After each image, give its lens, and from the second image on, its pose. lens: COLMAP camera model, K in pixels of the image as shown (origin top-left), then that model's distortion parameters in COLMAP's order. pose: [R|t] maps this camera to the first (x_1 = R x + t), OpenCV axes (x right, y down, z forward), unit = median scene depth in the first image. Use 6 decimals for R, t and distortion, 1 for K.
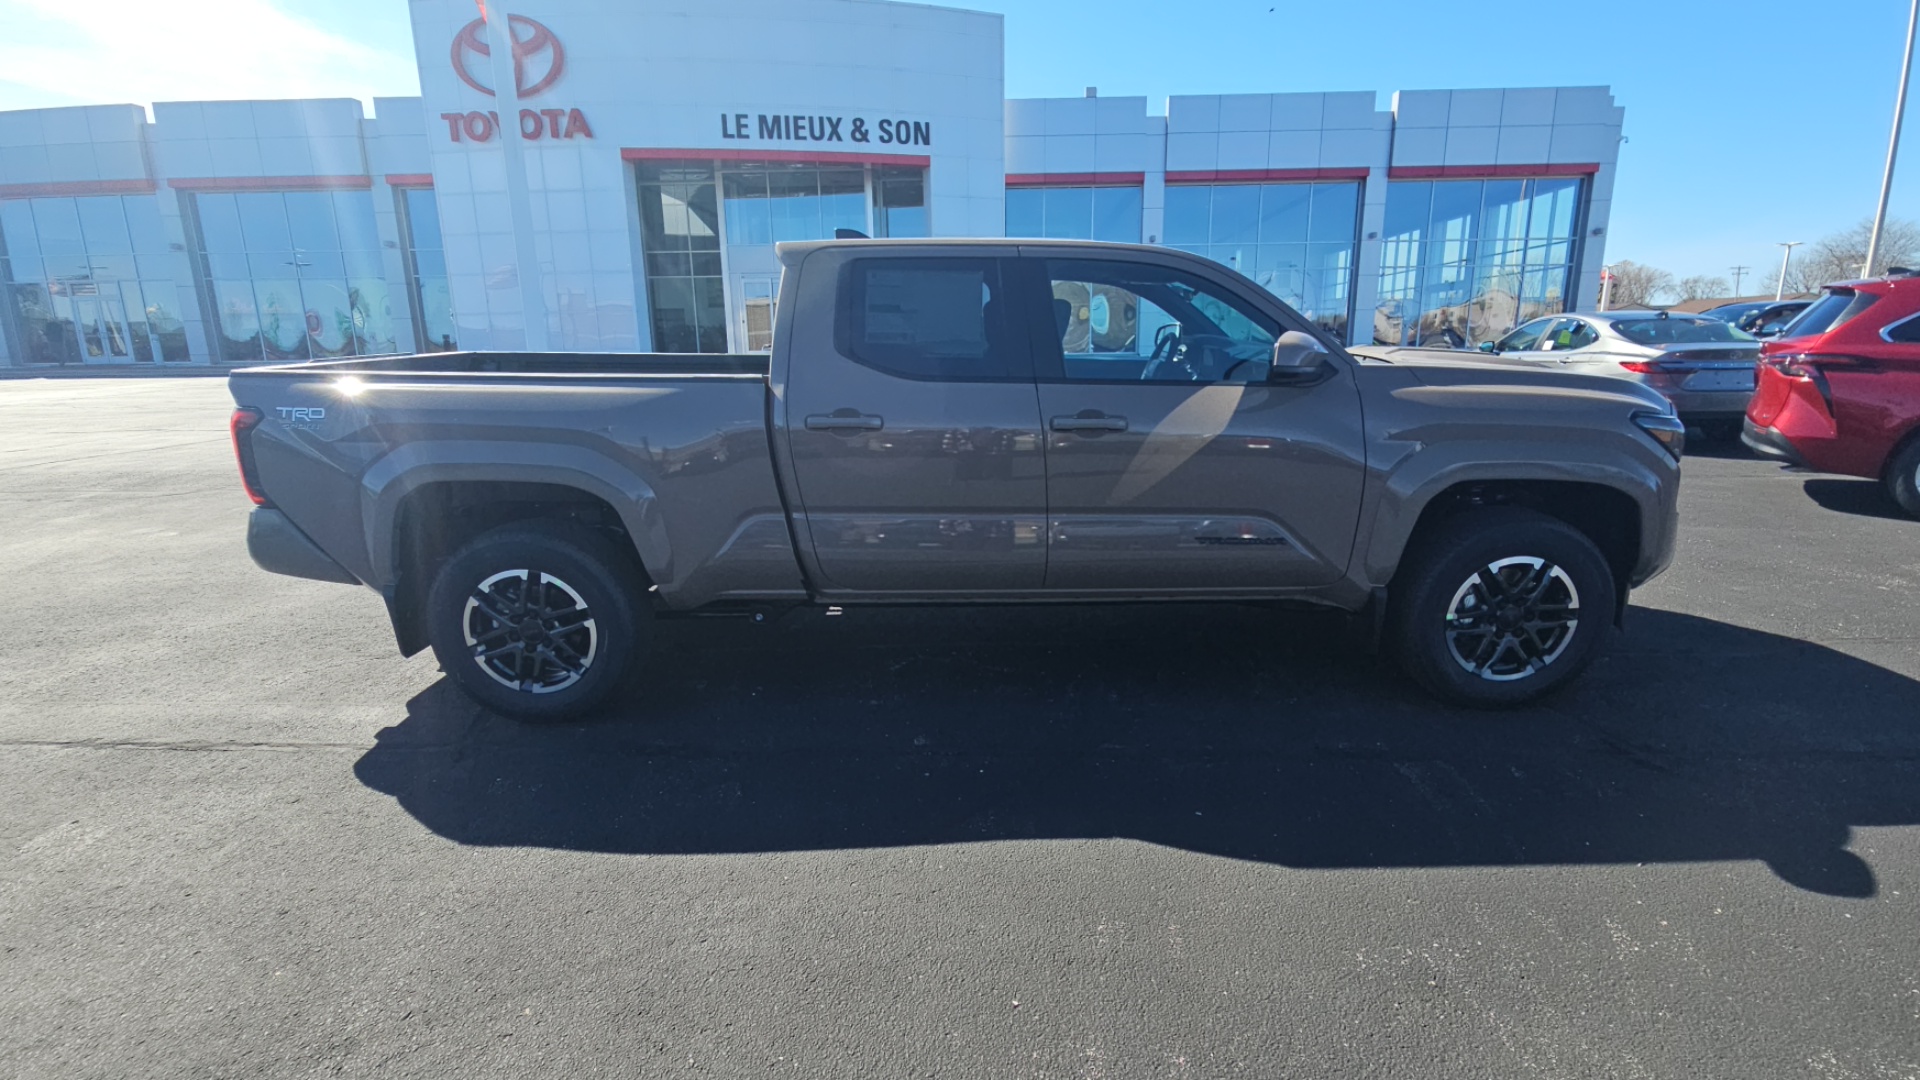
lens RADIAL K [[858.6, 0, 978.4], [0, 858.6, 540.2], [0, 0, 1]] dist [0.016907, -0.011119]
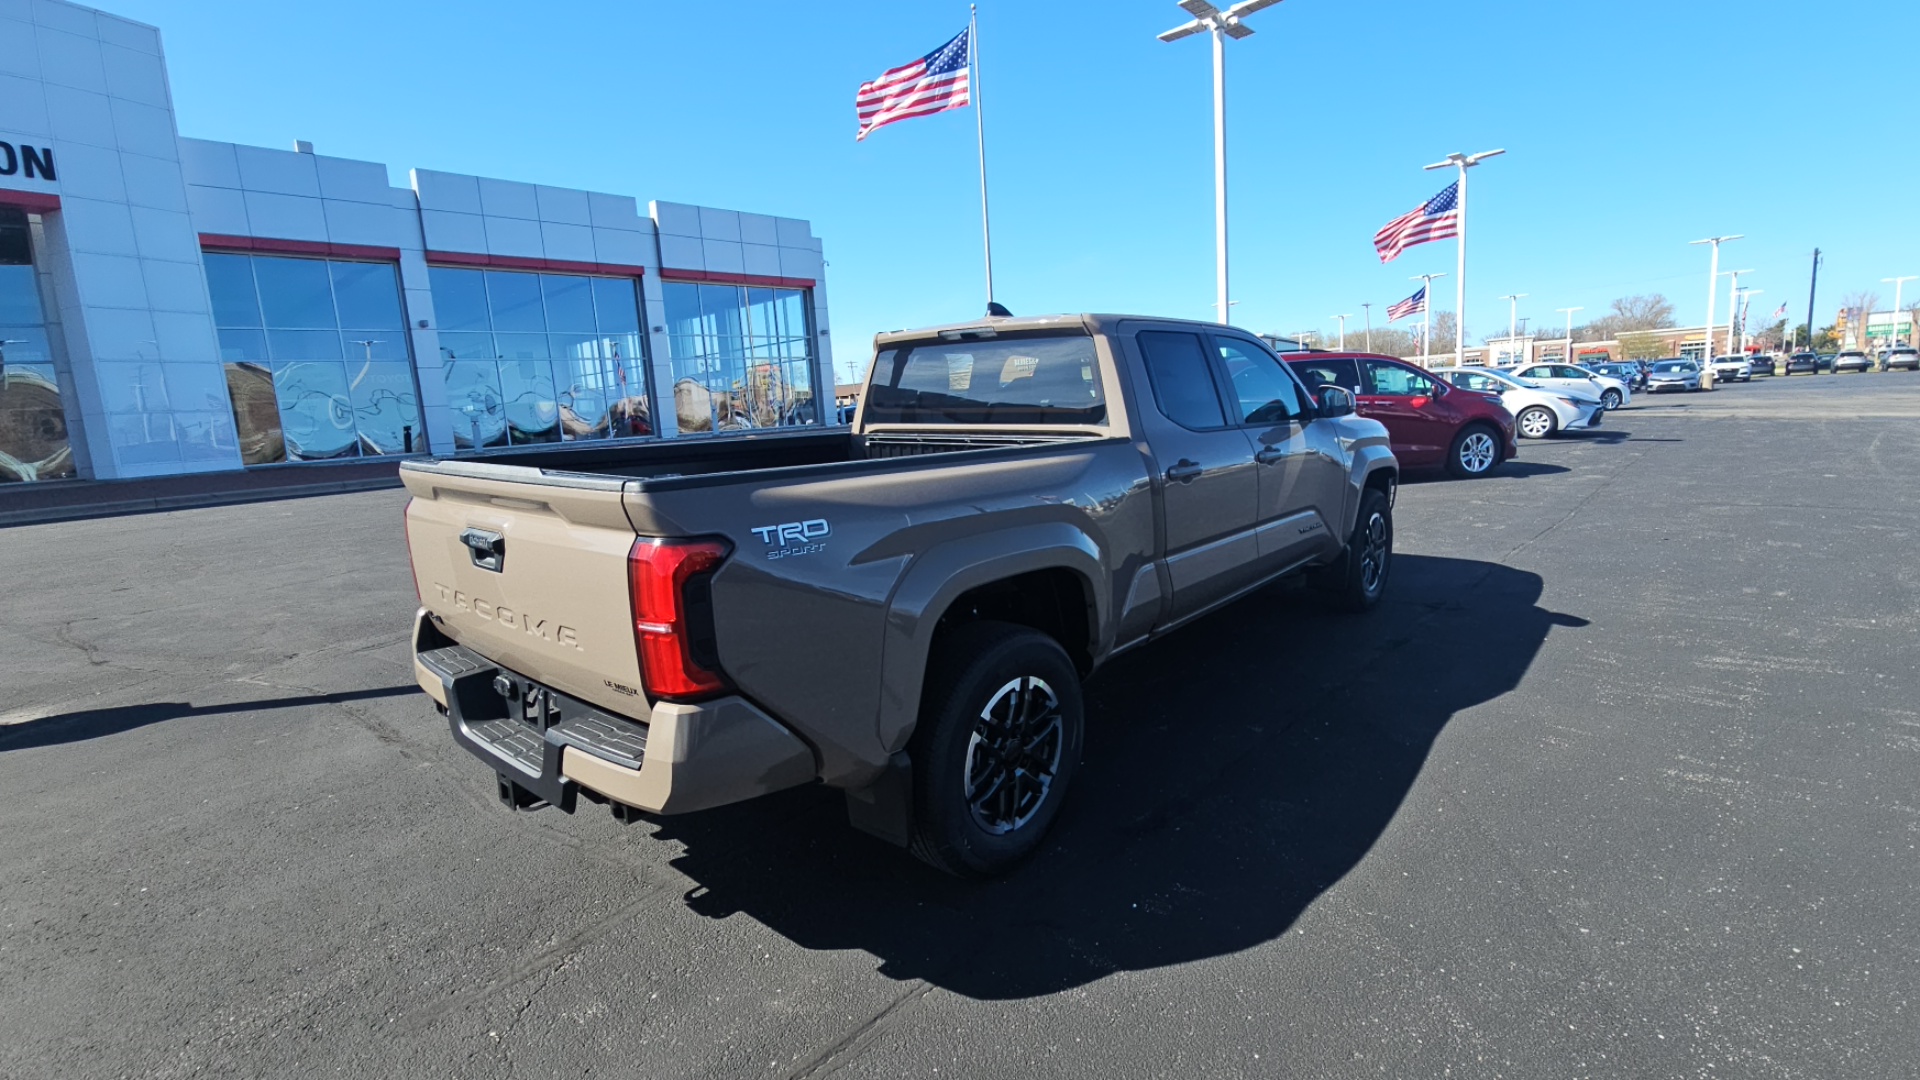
lens RADIAL K [[858.6, 0, 978.4], [0, 858.6, 540.2], [0, 0, 1]] dist [0.016907, -0.011119]
pose [[0.650548, -0.151589, 0.744183, -0.135758], [0.225620, 0.974215, 0.001214, -0.012559], [-0.725178, 0.167113, 0.667975, 0.052302]]
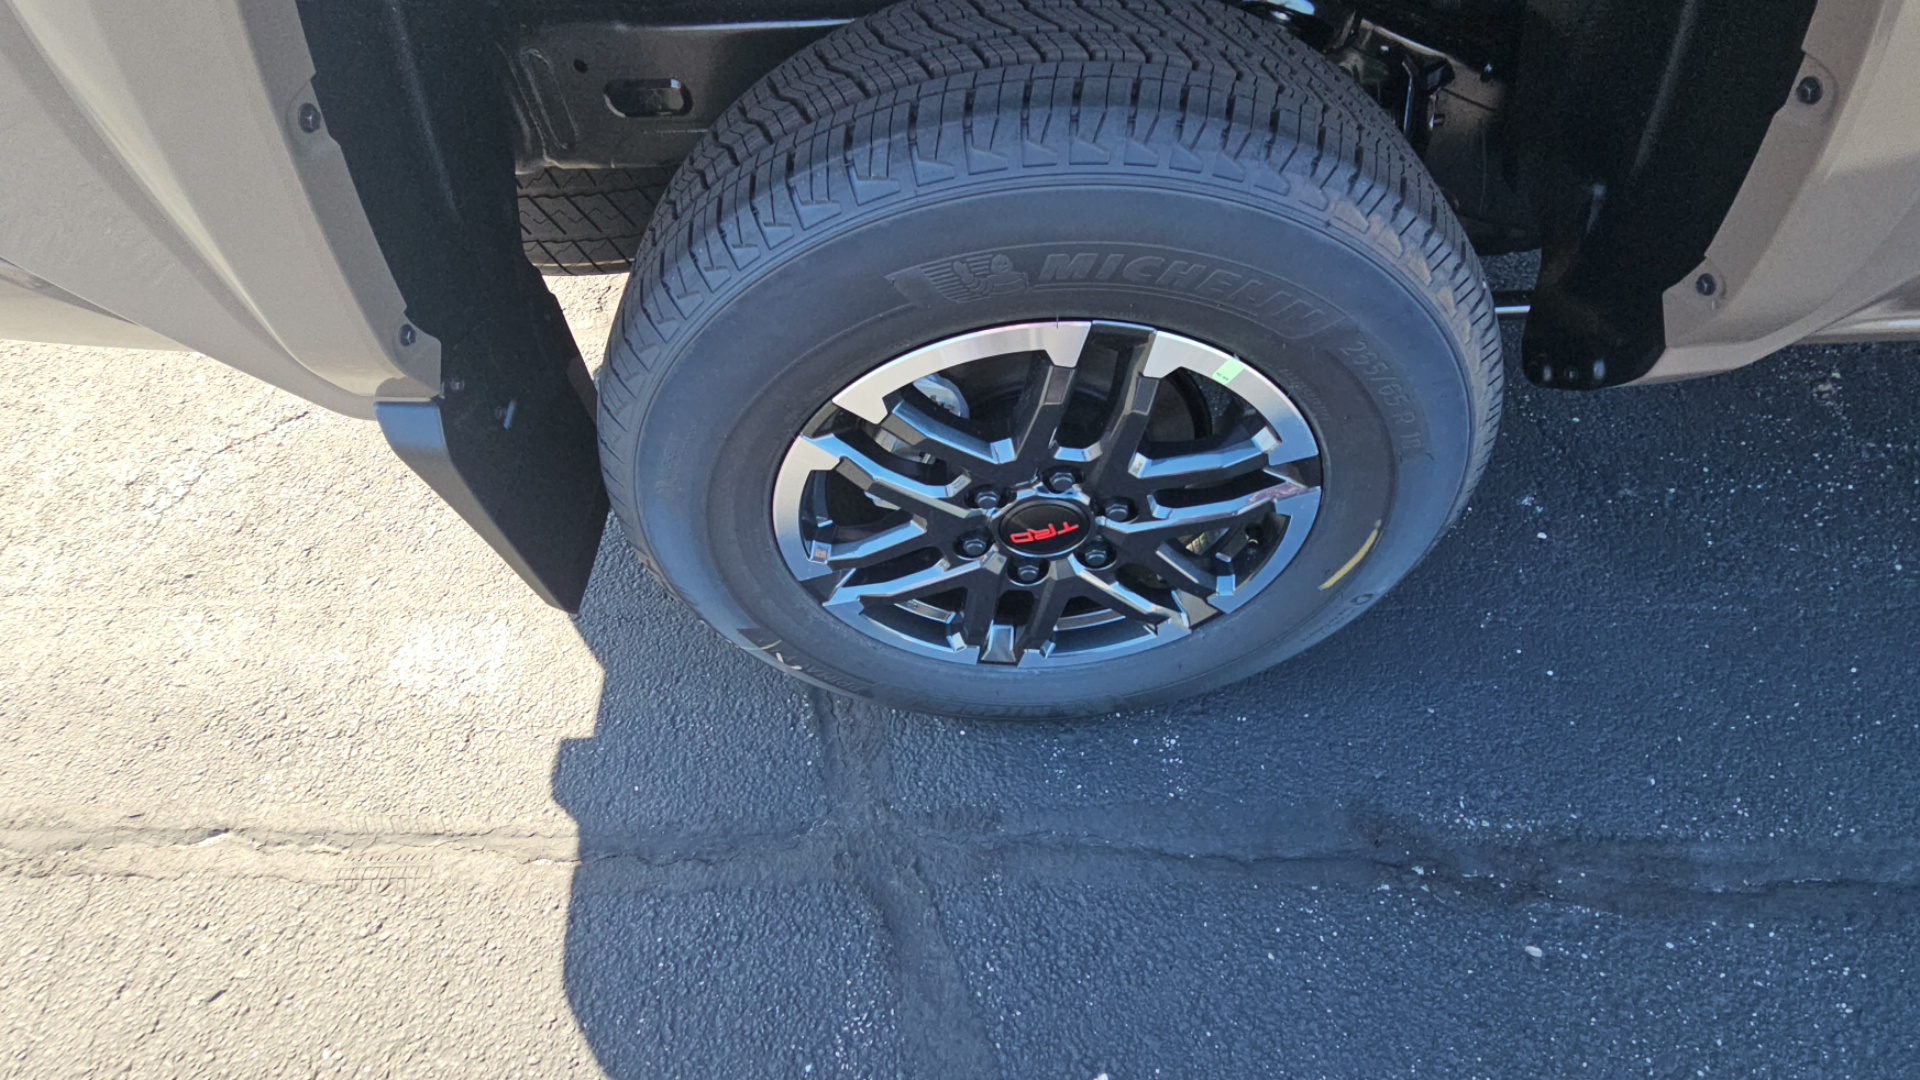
lens RADIAL K [[859.6, 0, 973.8], [0, 859.6, 536.6], [0, 0, 1]] dist [0.010125, -0.009486]
pose [[0.999248, -0.038391, -0.005352, -0.064617], [0.033909, 0.798861, 0.600559, -0.005148], [-0.018781, -0.600289, 0.799563, 0.096005]]
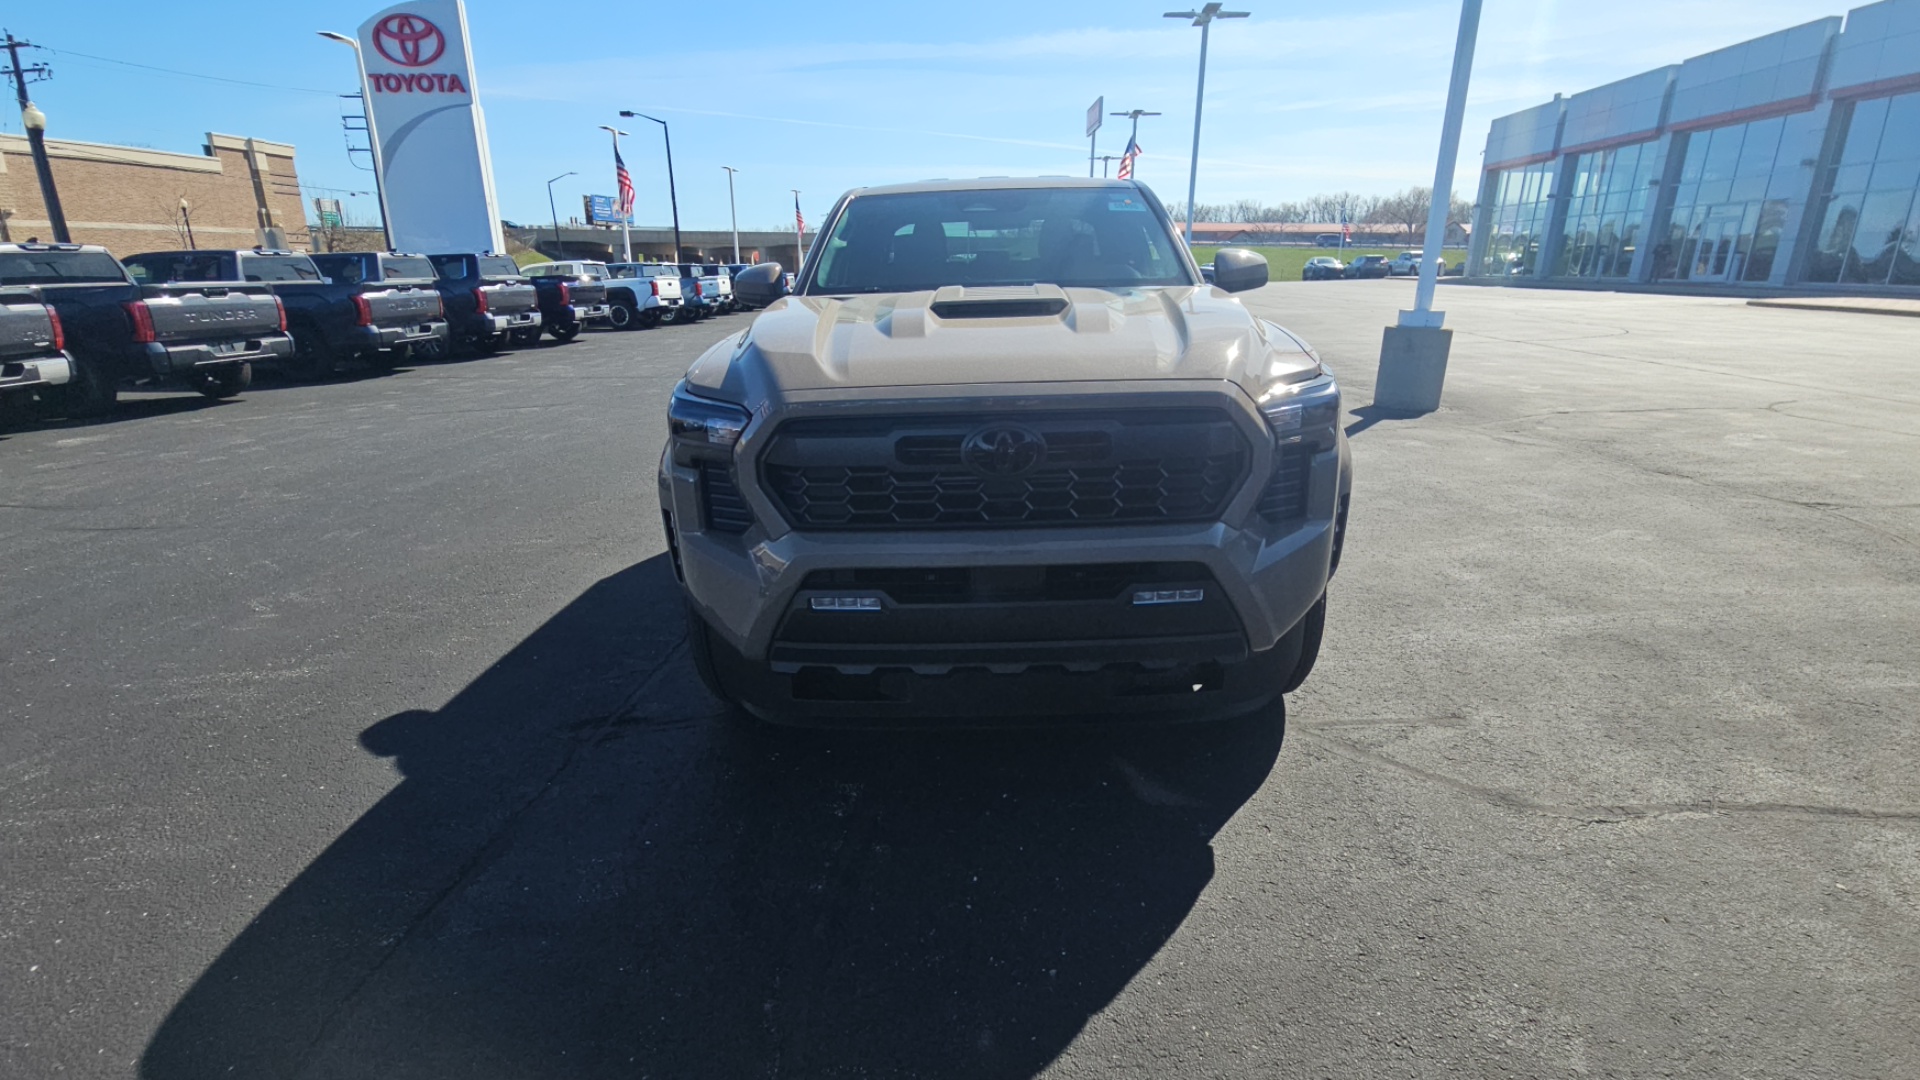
lens RADIAL K [[858.6, 0, 978.4], [0, 858.6, 540.2], [0, 0, 1]] dist [0.016907, -0.011119]
pose [[-0.018070, 0.316059, -0.948568, 0.178036], [-0.231687, 0.921576, 0.311479, -0.037331], [0.972622, 0.225399, 0.056574, 0.145992]]
